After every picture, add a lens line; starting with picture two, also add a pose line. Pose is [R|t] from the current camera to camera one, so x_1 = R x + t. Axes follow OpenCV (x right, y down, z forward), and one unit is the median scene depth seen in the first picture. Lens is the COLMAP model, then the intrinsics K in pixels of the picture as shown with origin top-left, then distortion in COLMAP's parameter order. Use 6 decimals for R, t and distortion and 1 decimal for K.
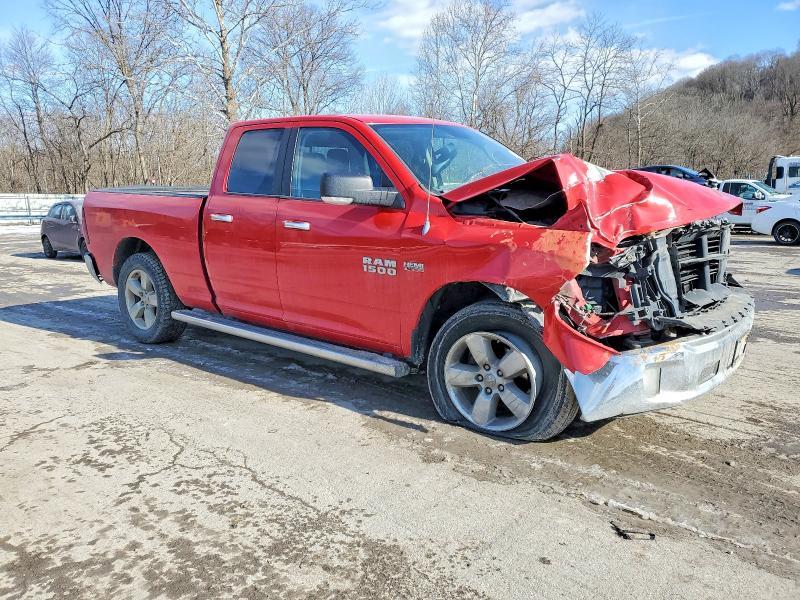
lens RADIAL K [[621.0, 0, 404.0], [0, 621.0, 300.7], [0, 0, 1]] dist [0.033853, -0.007415]
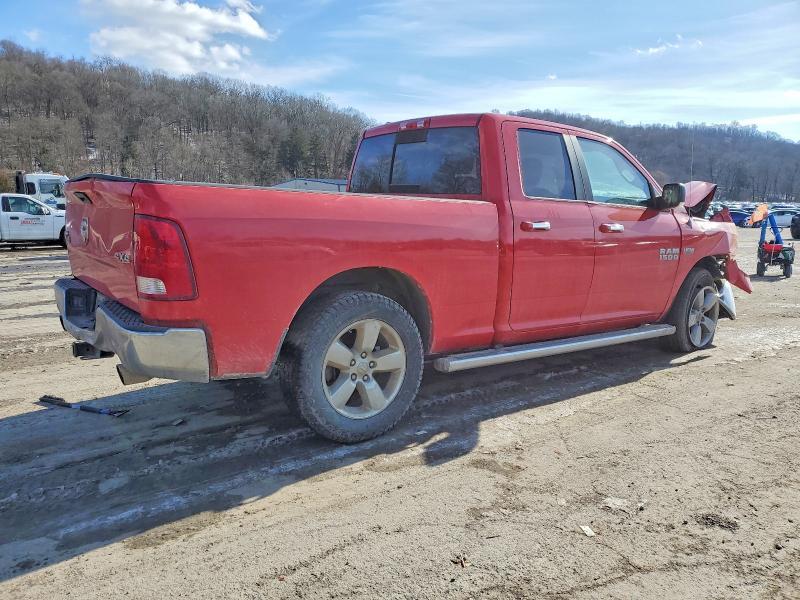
lens RADIAL K [[621.0, 0, 404.0], [0, 621.0, 300.7], [0, 0, 1]] dist [0.033853, -0.007415]
pose [[0.236485, -0.134056, 0.962343, -1.030489], [0.161287, 0.982112, 0.097175, -0.124716], [-0.958155, 0.132233, 0.253876, 0.846086]]
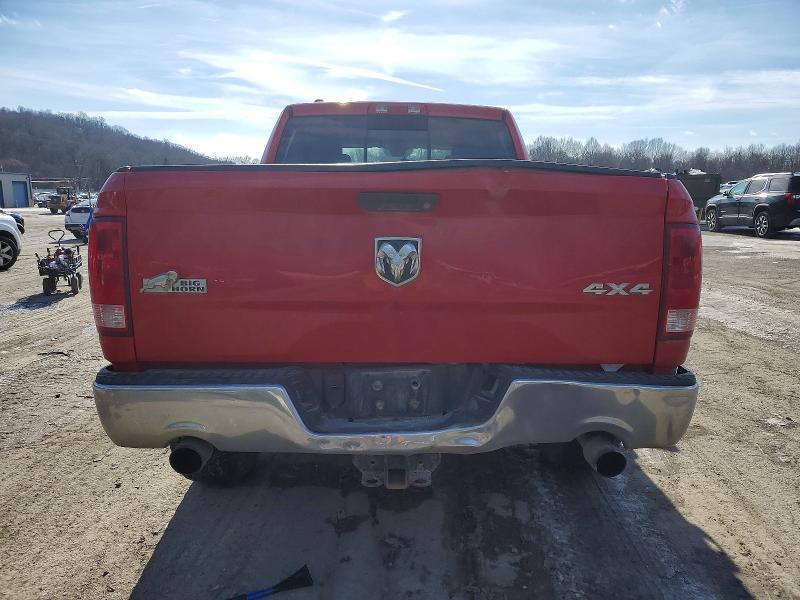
lens RADIAL K [[621.0, 0, 404.0], [0, 621.0, 300.7], [0, 0, 1]] dist [0.033853, -0.007415]
pose [[-0.646536, -0.109947, 0.754919, -0.762288], [0.150528, 0.951720, 0.267527, -0.256754], [-0.747885, 0.286602, -0.598771, 1.512562]]
